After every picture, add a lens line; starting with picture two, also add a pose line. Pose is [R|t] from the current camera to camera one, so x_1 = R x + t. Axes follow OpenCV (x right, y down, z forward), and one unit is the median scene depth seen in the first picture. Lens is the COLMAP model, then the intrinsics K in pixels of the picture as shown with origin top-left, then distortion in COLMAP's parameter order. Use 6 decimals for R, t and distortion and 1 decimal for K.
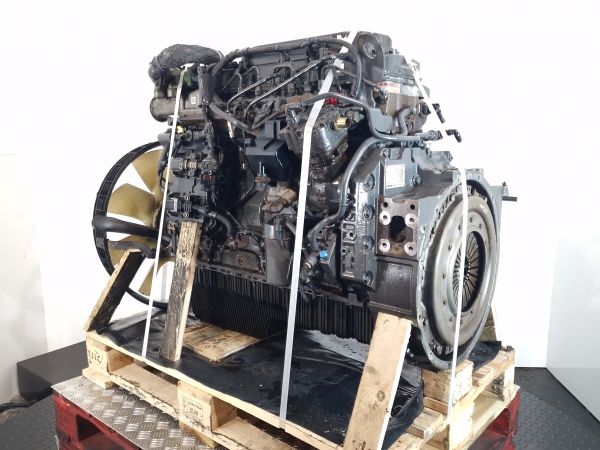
lens RADIAL K [[514.5, 0, 300.0], [0, 514.5, 225.0], [0, 0, 1]] dist [0.093063, -0.002618]
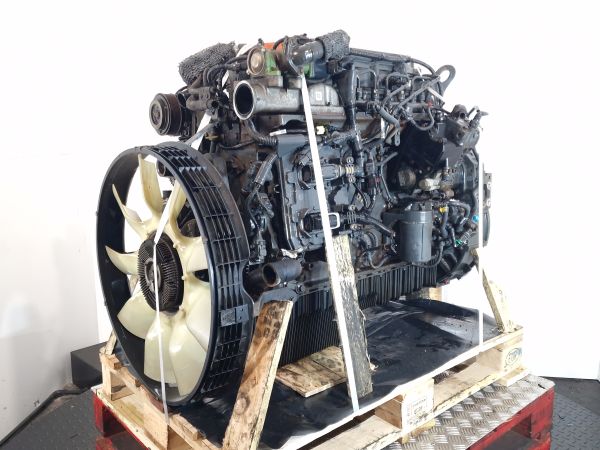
lens RADIAL K [[514.5, 0, 300.0], [0, 514.5, 225.0], [0, 0, 1]] dist [0.093063, -0.002618]
pose [[0.156778, -0.170679, 0.972774, -1.162488], [0.178088, 0.973695, 0.142139, -0.174688], [-0.971445, 0.150955, 0.183050, 0.985360]]
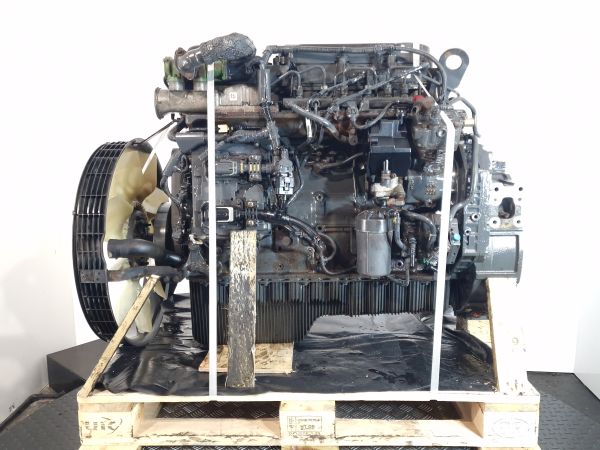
lens RADIAL K [[514.5, 0, 300.0], [0, 514.5, 225.0], [0, 0, 1]] dist [0.093063, -0.002618]
pose [[0.766105, -0.111658, 0.632942, -0.772378], [0.113956, 0.992789, 0.037208, -0.042527], [-0.632532, 0.043623, 0.773305, 0.263040]]
